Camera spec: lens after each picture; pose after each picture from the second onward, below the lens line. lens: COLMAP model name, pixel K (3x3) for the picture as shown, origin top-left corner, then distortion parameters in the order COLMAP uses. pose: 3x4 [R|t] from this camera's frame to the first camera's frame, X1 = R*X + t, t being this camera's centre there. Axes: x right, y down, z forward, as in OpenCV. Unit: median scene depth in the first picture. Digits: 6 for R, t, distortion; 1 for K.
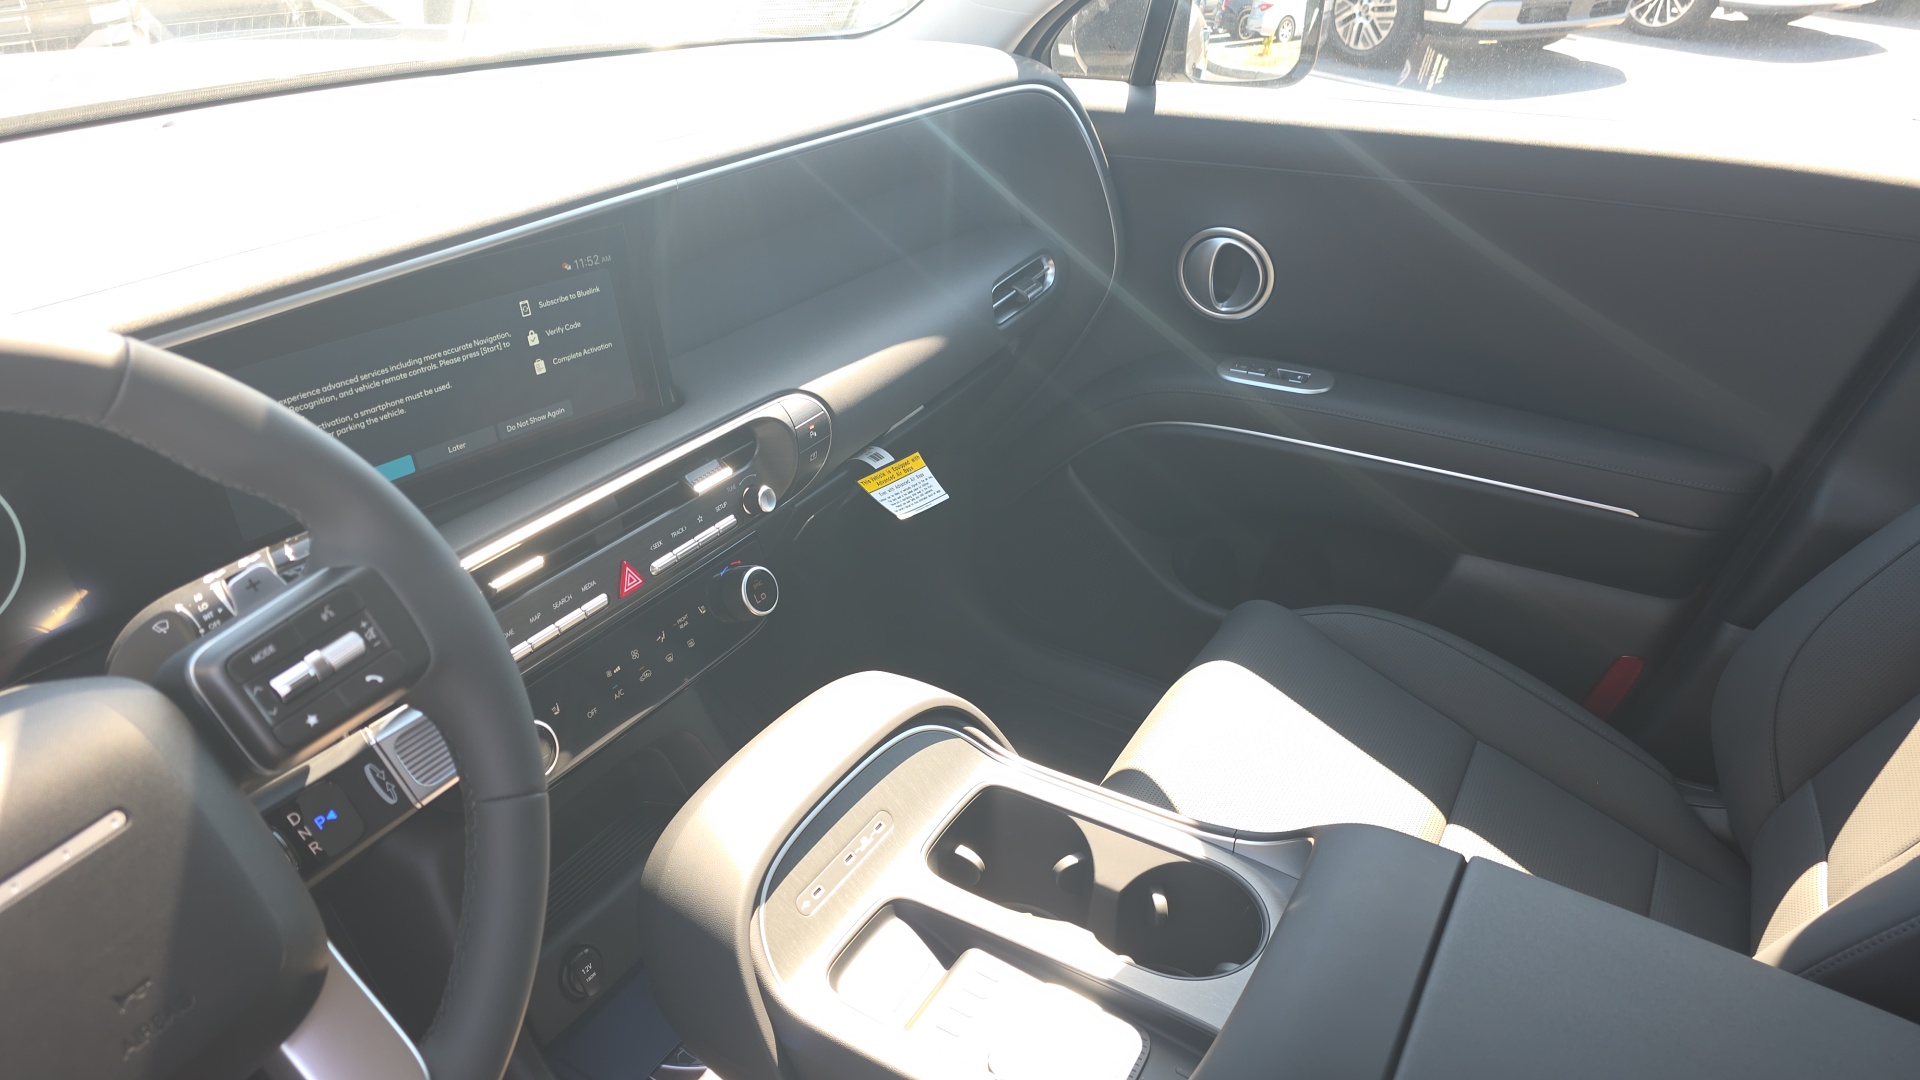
lens RADIAL K [[1294.1, 0, 955.0], [0, 1294.1, 542.4], [0, 0, 1]] dist [0.058439, -0.063637]
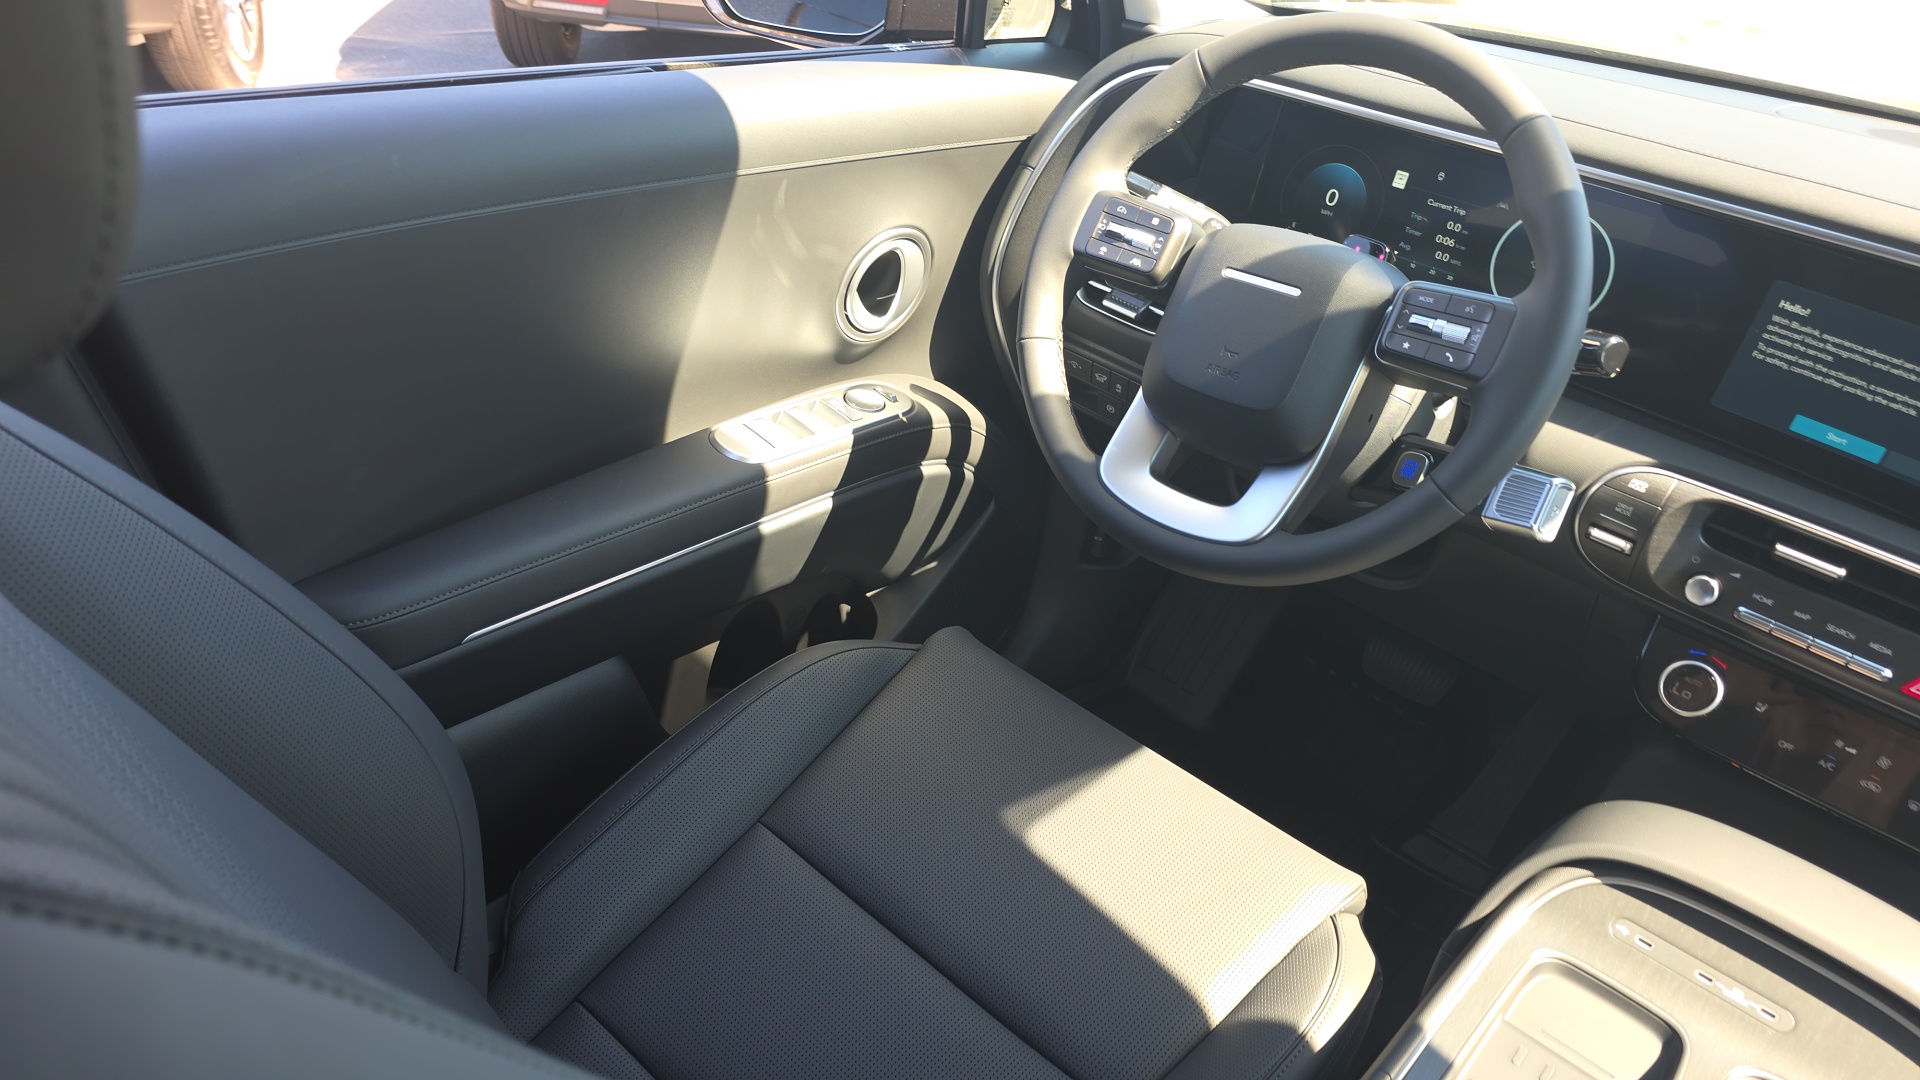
lens RADIAL K [[1294.1, 0, 953.1], [0, 1294.1, 562.4], [0, 0, 1]] dist [0.058439, -0.063637]
pose [[-0.206142, 0.492149, -0.845751, 0.616016], [-0.564661, 0.646062, 0.513578, -0.112218], [0.799164, 0.583433, 0.144717, 0.250570]]
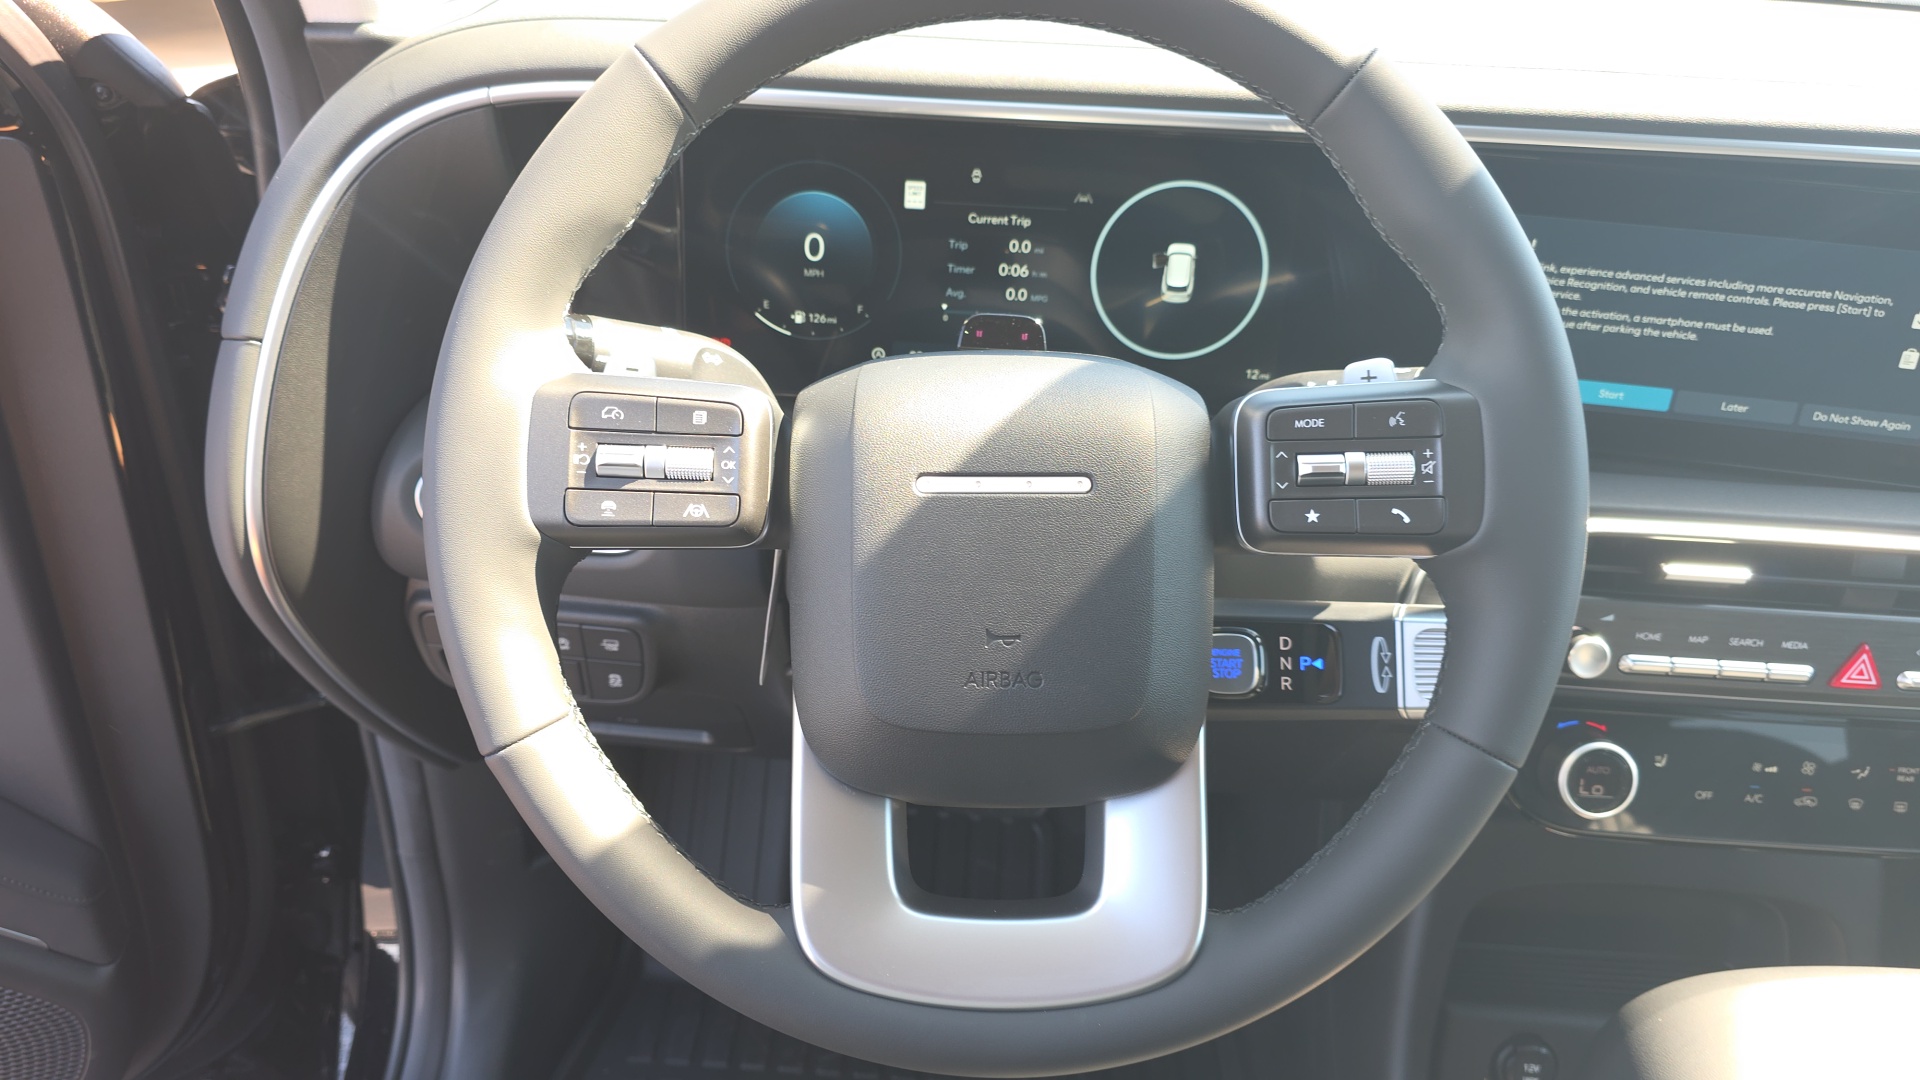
lens RADIAL K [[1324.5, 0, 930.6], [0, 1324.5, 530.4], [0, 0, 1]] dist [0.036249, -0.047451]
pose [[0.470413, 0.434785, -0.767902, 0.035609], [-0.457071, 0.864421, 0.209434, 0.040212], [0.754849, 0.252465, 0.605363, 0.151063]]
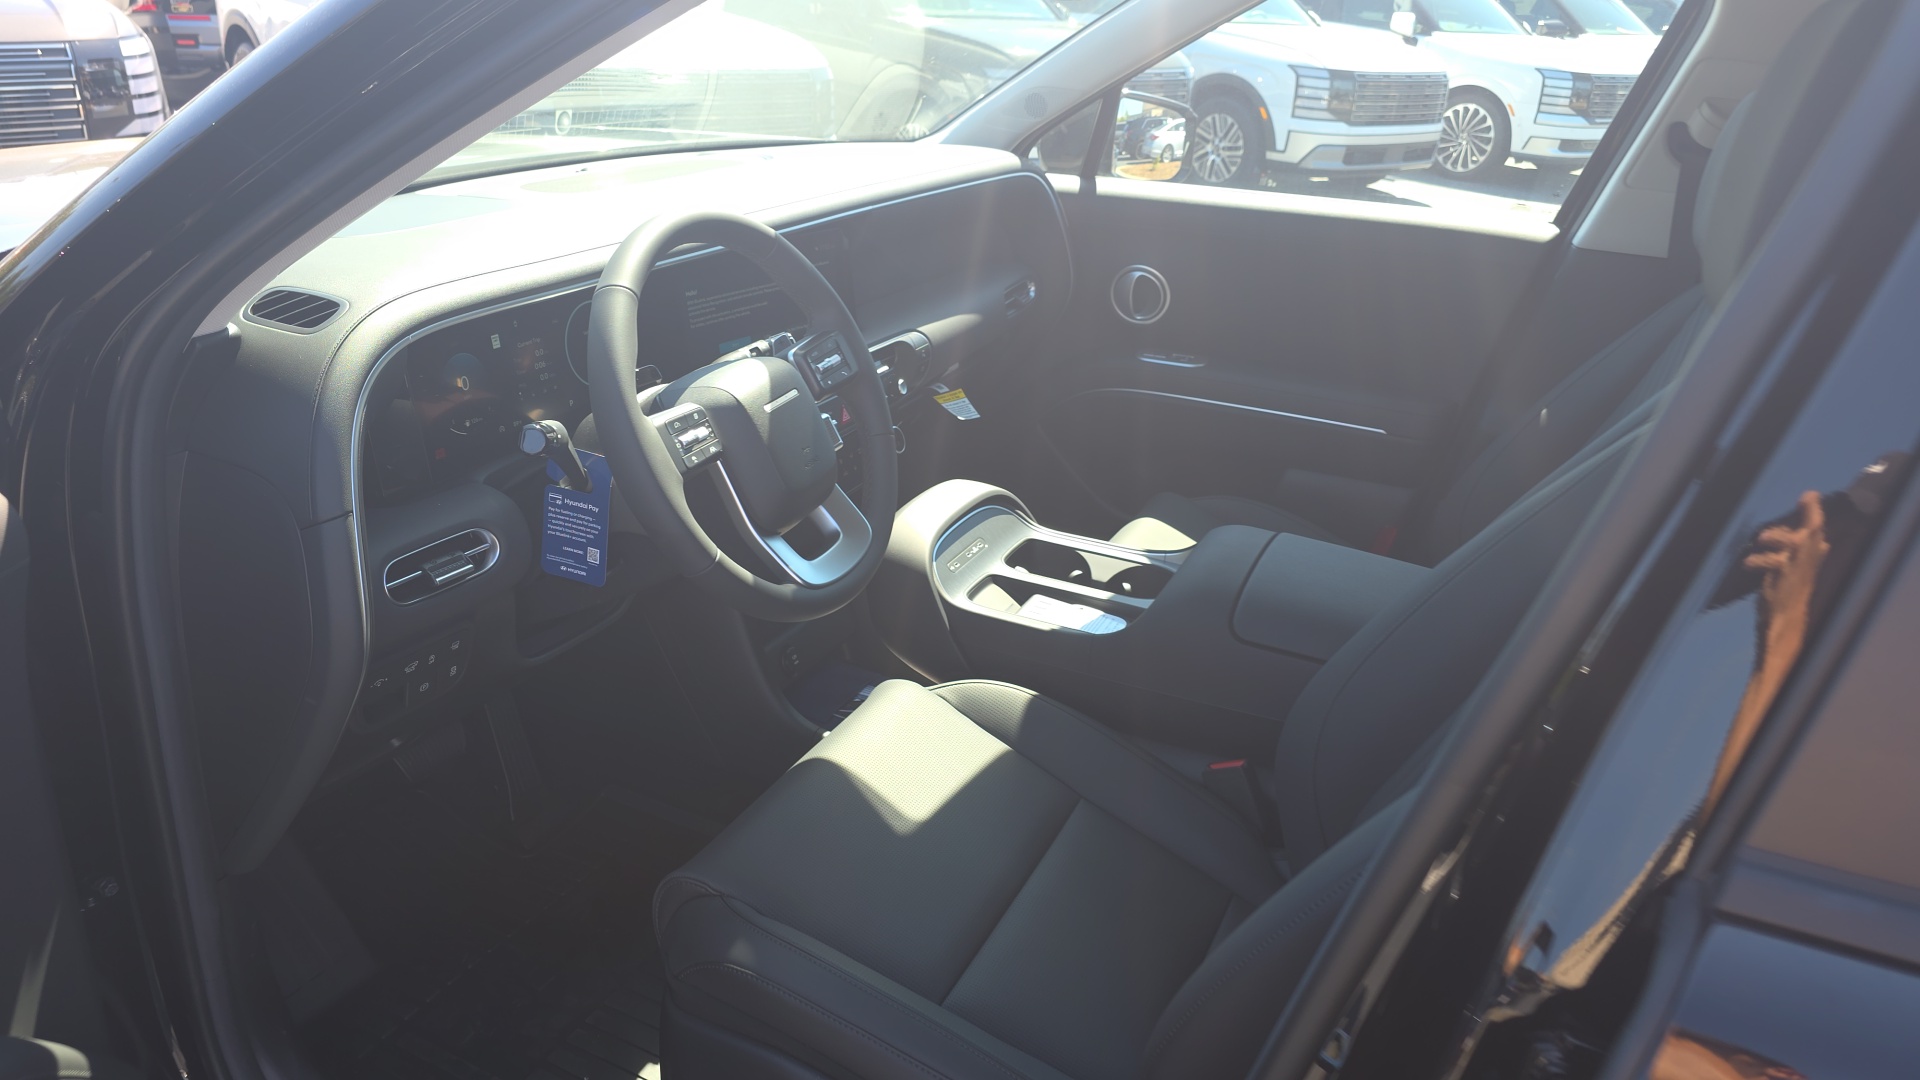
lens RADIAL K [[1294.1, 0, 945.8], [0, 1294.1, 500.9], [0, 0, 1]] dist [0.058439, -0.063637]
pose [[0.995746, 0.012479, 0.091291, -0.267103], [-0.001880, 0.993332, -0.115275, 0.356228], [-0.092121, 0.114613, 0.989130, -0.817638]]
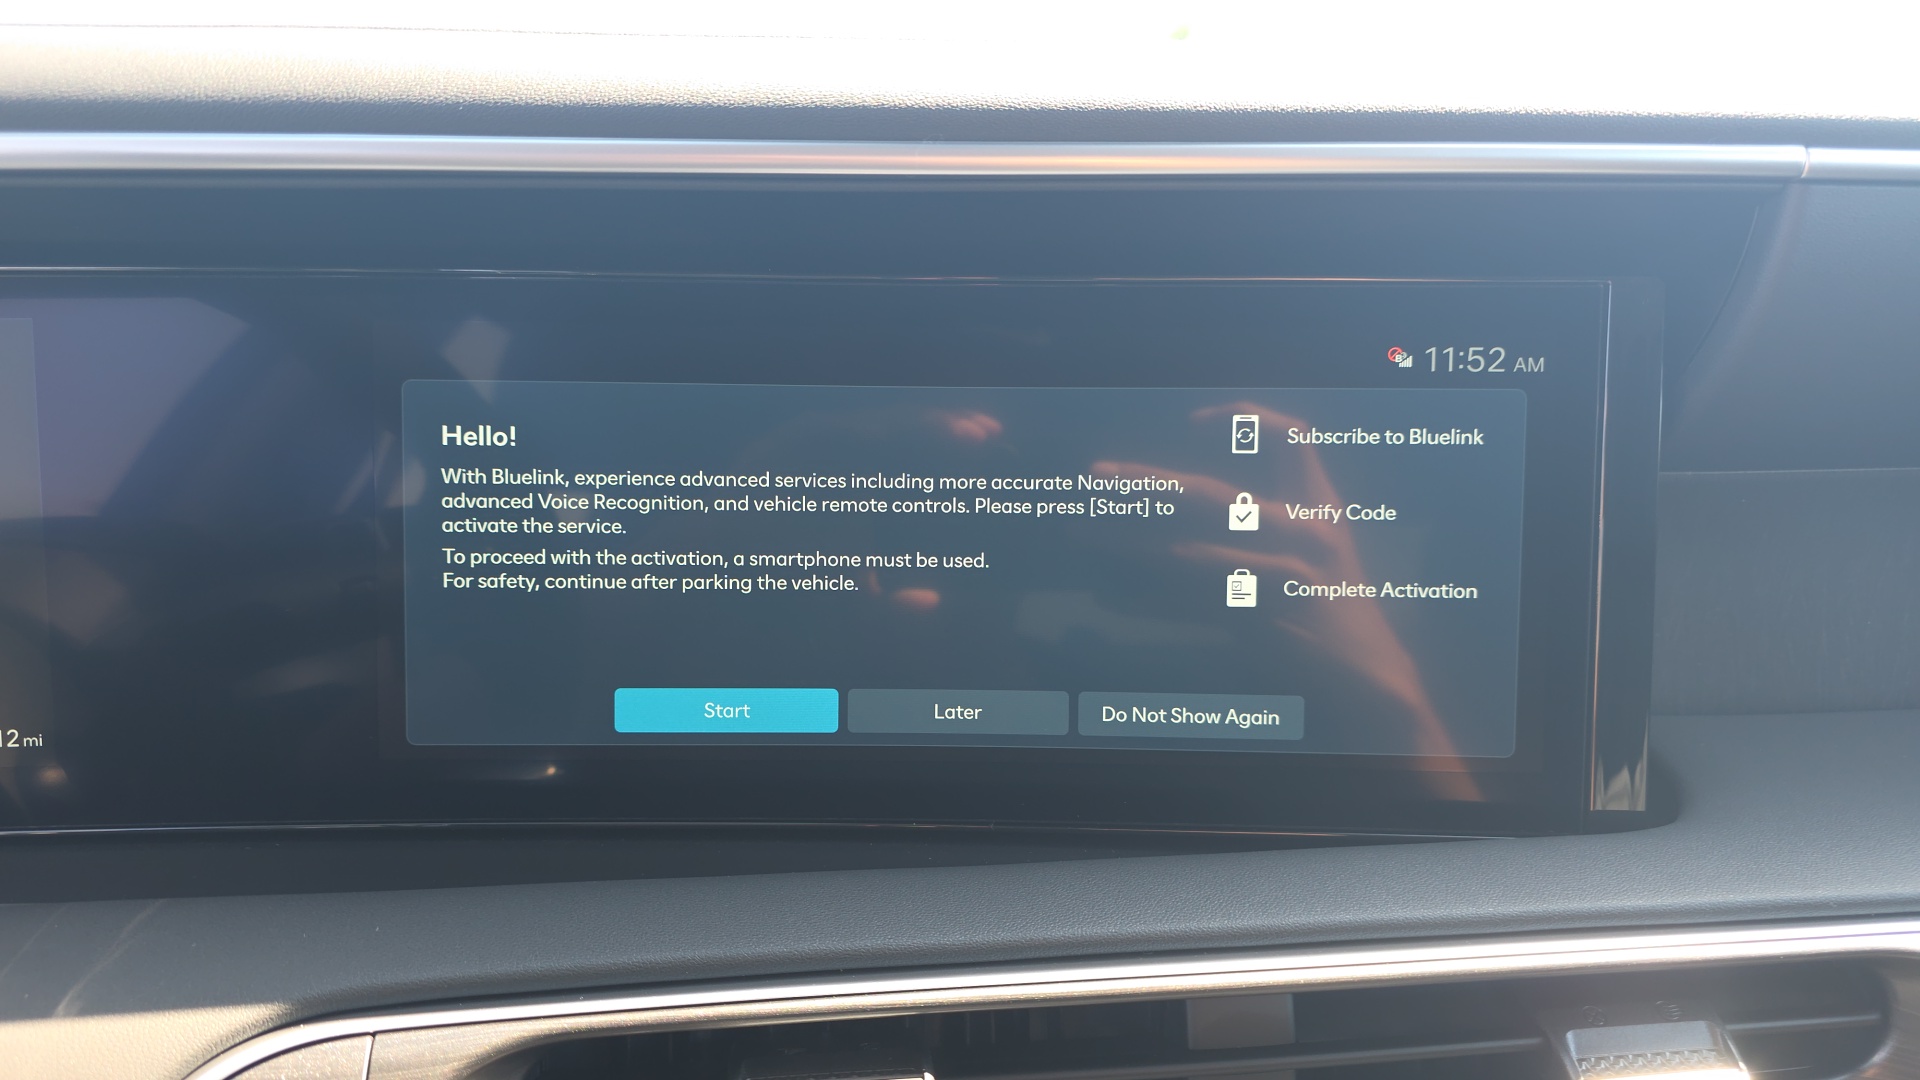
lens RADIAL K [[1294.1, 0, 952.3], [0, 1294.1, 527.2], [0, 0, 1]] dist [0.058439, -0.063637]
pose [[0.600512, 0.176418, -0.779911, -0.071898], [-0.378550, 0.921857, -0.082947, -0.083238], [0.704333, 0.345046, 0.620369, 0.661155]]
